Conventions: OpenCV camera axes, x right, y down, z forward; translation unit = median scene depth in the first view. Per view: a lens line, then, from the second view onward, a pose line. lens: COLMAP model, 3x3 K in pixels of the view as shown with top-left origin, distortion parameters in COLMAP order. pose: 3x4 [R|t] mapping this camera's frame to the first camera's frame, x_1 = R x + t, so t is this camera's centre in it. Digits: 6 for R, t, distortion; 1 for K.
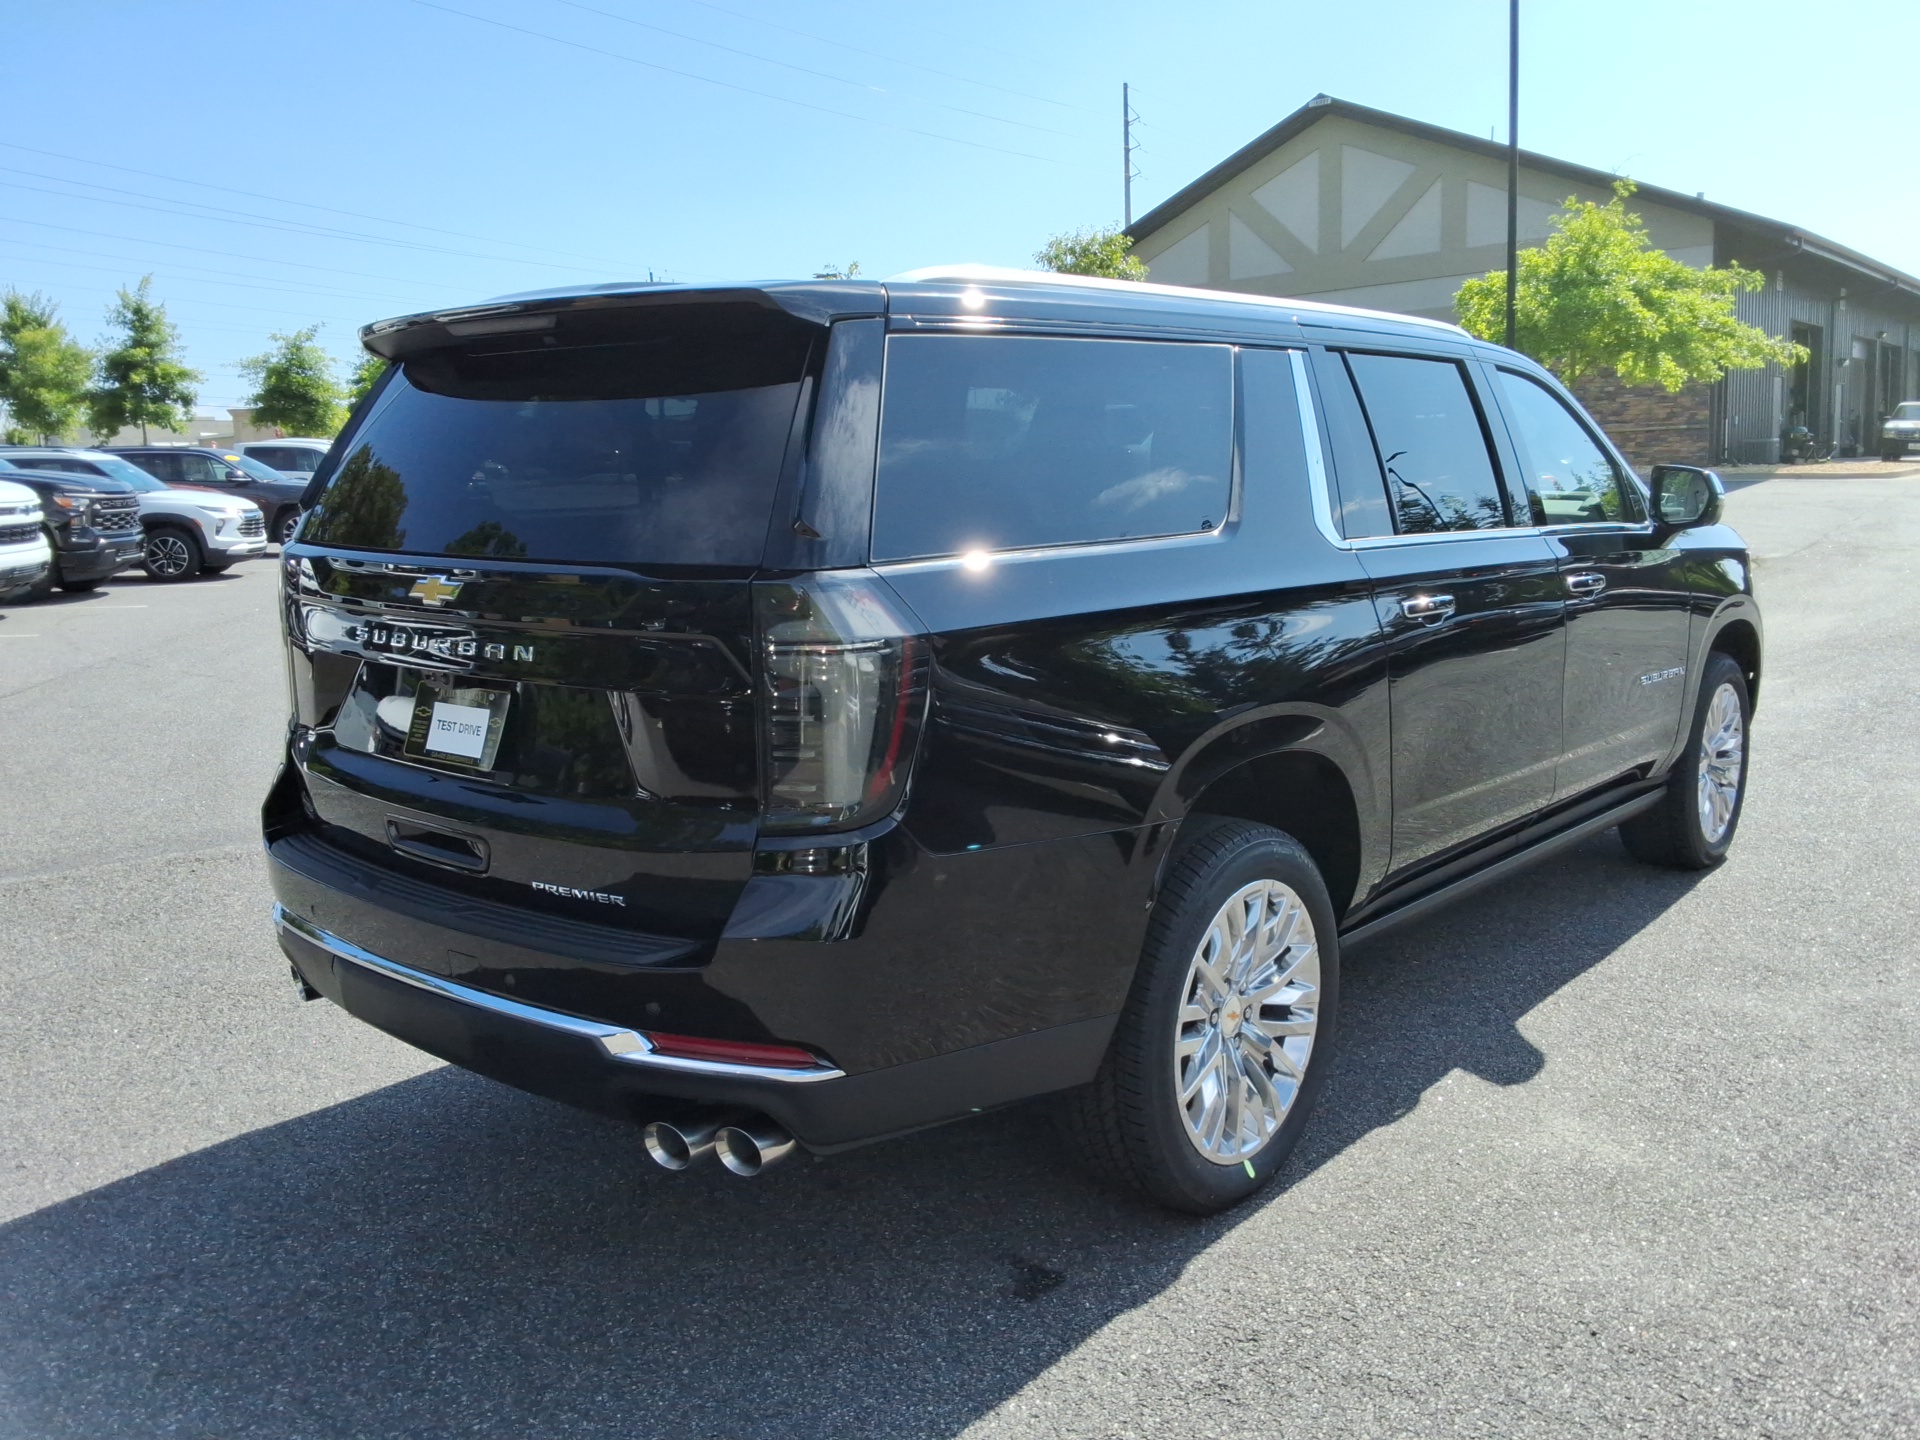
lens RADIAL K [[1568.3, 0, 960.0], [0, 1568.3, 720.0], [0, 0, 1]] dist [0.110382, -0.190271]
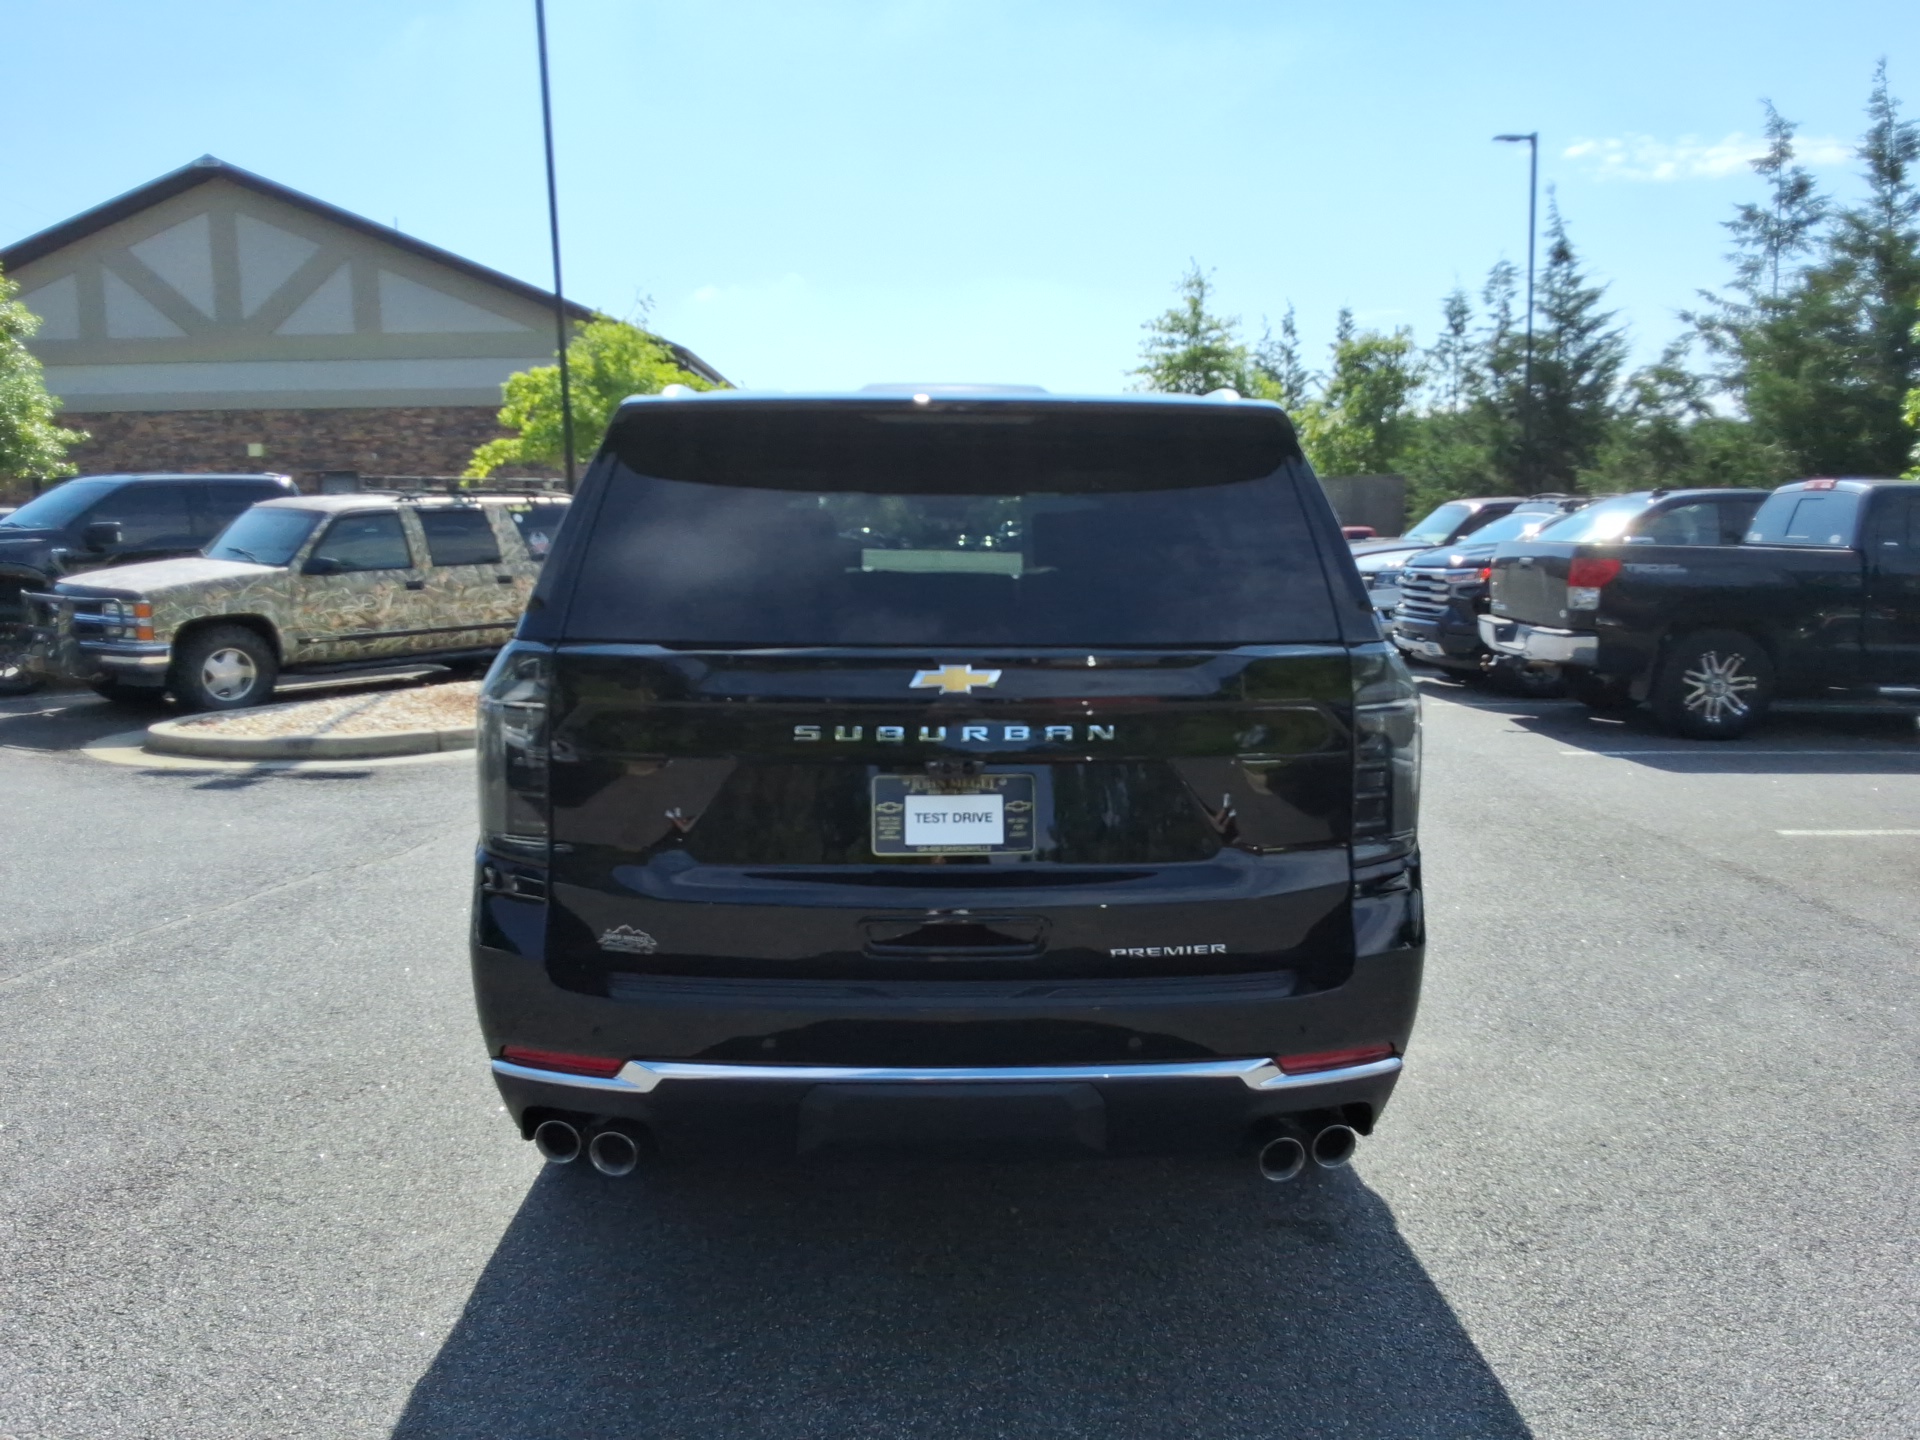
lens RADIAL K [[1552.3, 0, 982.9], [0, 1552.3, 702.5], [0, 0, 1]] dist [0.099324, -0.132278]
pose [[0.742362, -0.056322, 0.667628, -0.275107], [0.096346, 0.995078, -0.023184, -0.012366], [-0.663036, 0.081534, 0.744134, 0.074245]]
